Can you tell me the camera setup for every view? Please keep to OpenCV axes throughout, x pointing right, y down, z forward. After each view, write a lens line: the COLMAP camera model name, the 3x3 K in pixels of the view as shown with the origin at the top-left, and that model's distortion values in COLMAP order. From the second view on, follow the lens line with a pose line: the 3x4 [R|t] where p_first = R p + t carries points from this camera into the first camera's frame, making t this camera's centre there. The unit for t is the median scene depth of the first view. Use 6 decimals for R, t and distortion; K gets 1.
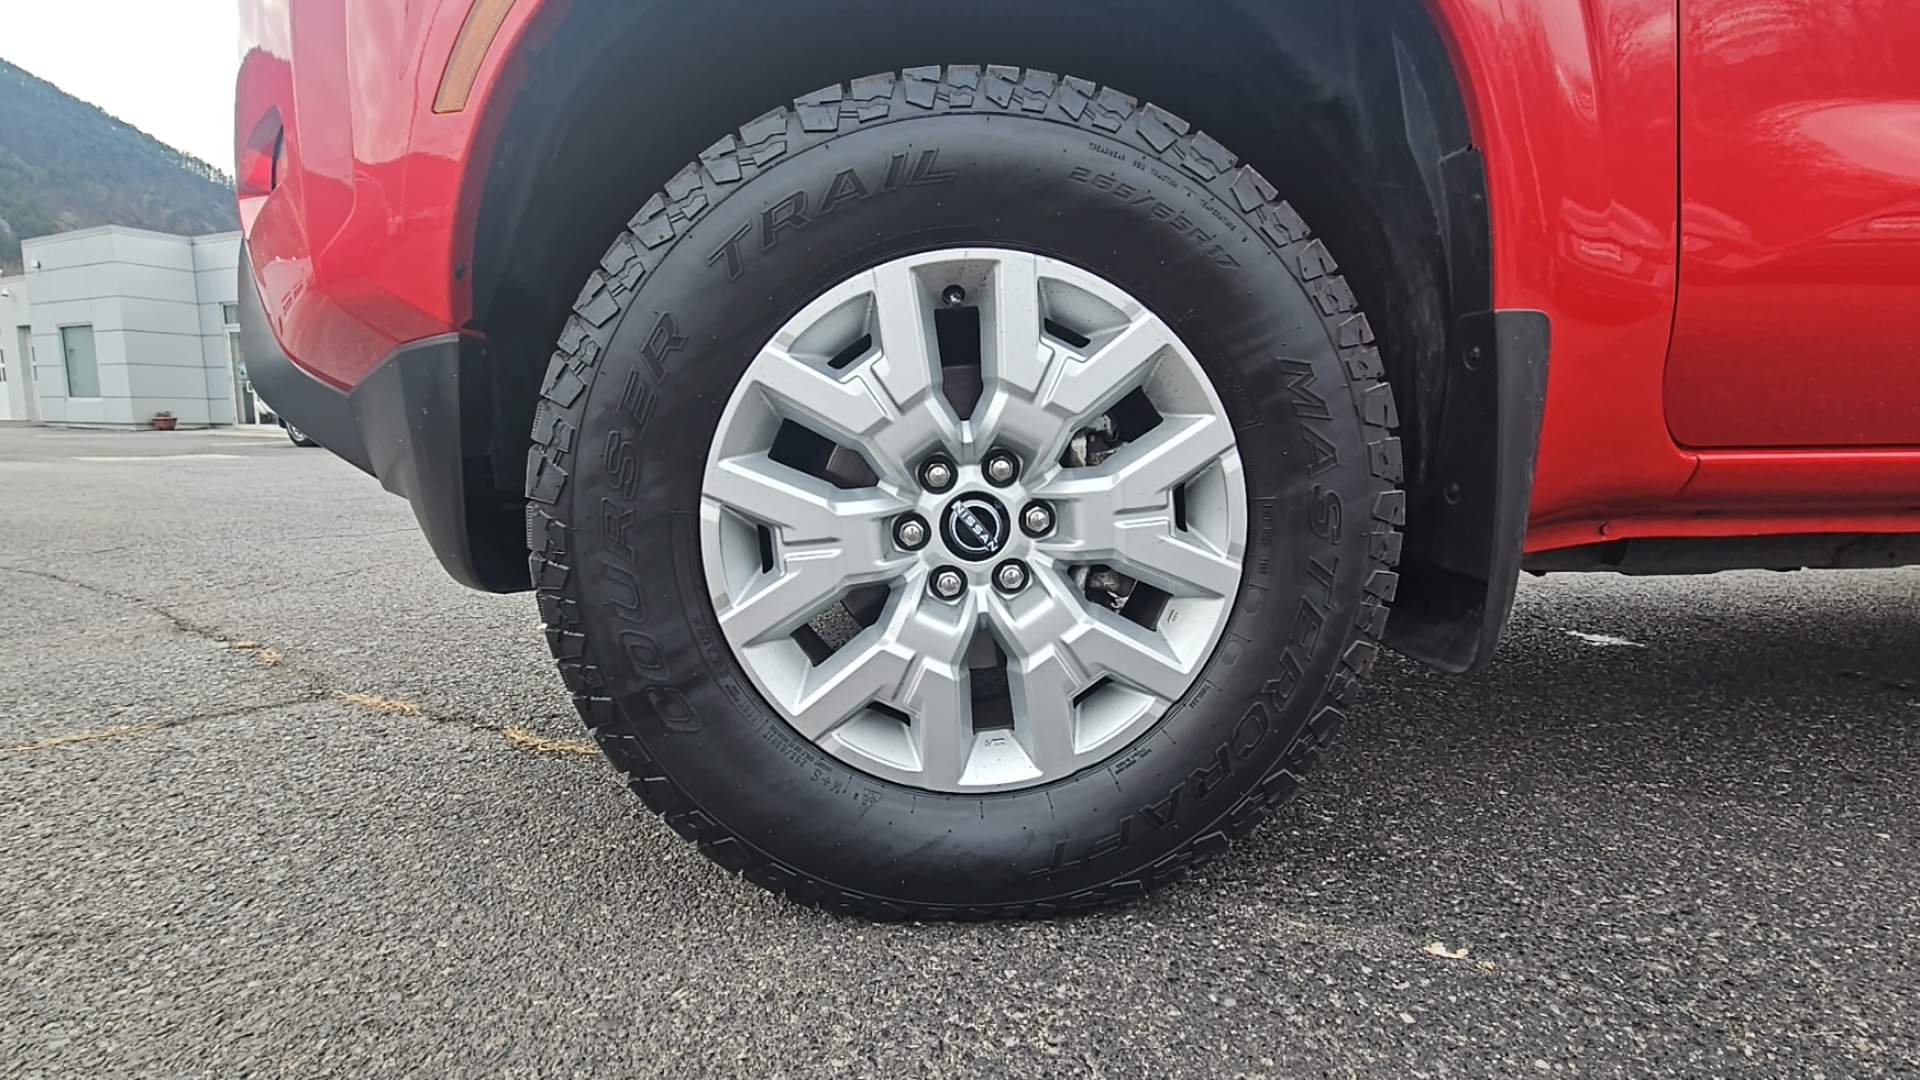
lens RADIAL K [[854.1, 0, 969.3], [0, 854.1, 547.7], [0, 0, 1]] dist [0.014415, -0.009268]
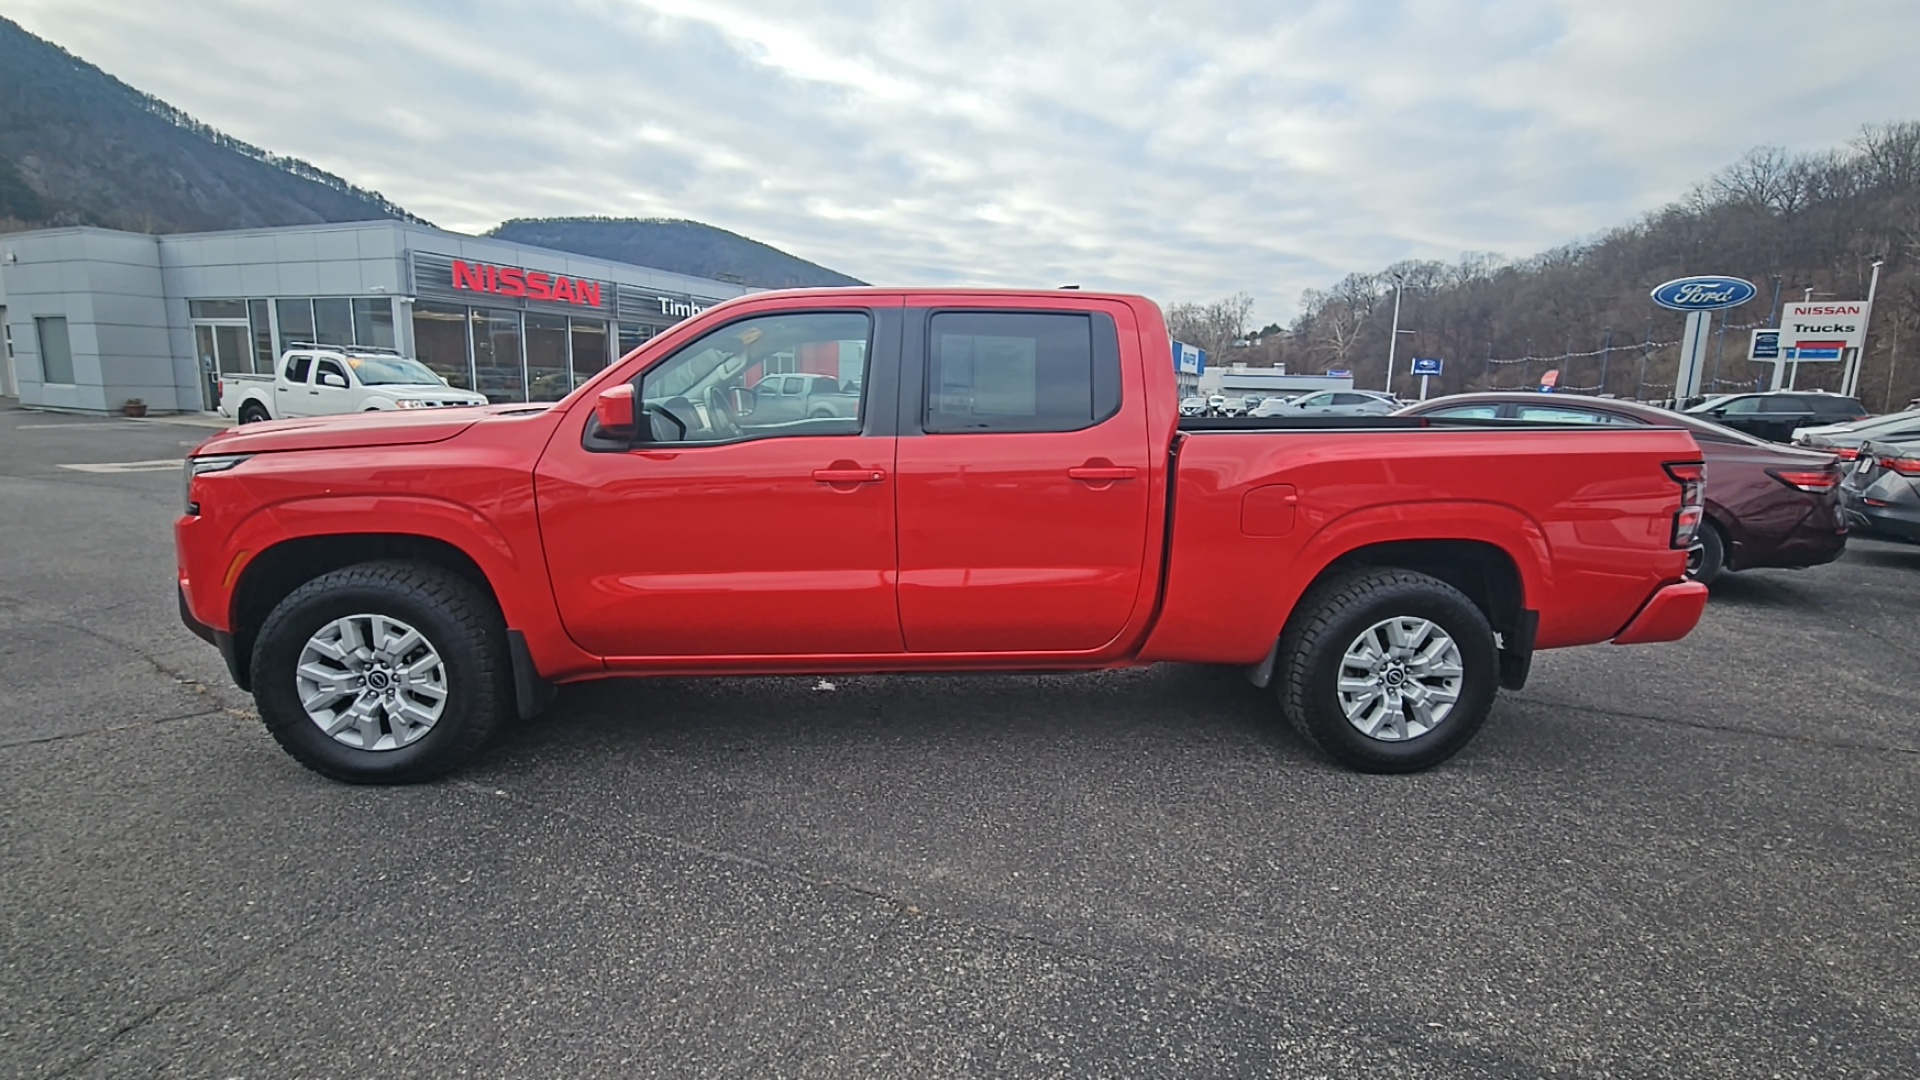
lens RADIAL K [[854.1, 0, 959.8], [0, 854.1, 546.2], [0, 0, 1]] dist [0.014415, -0.009268]
pose [[0.999744, 0.018200, 0.013468, 2.498653], [-0.018629, 0.999300, 0.032453, -0.781448], [-0.012868, -0.032695, 0.999383, -2.770986]]
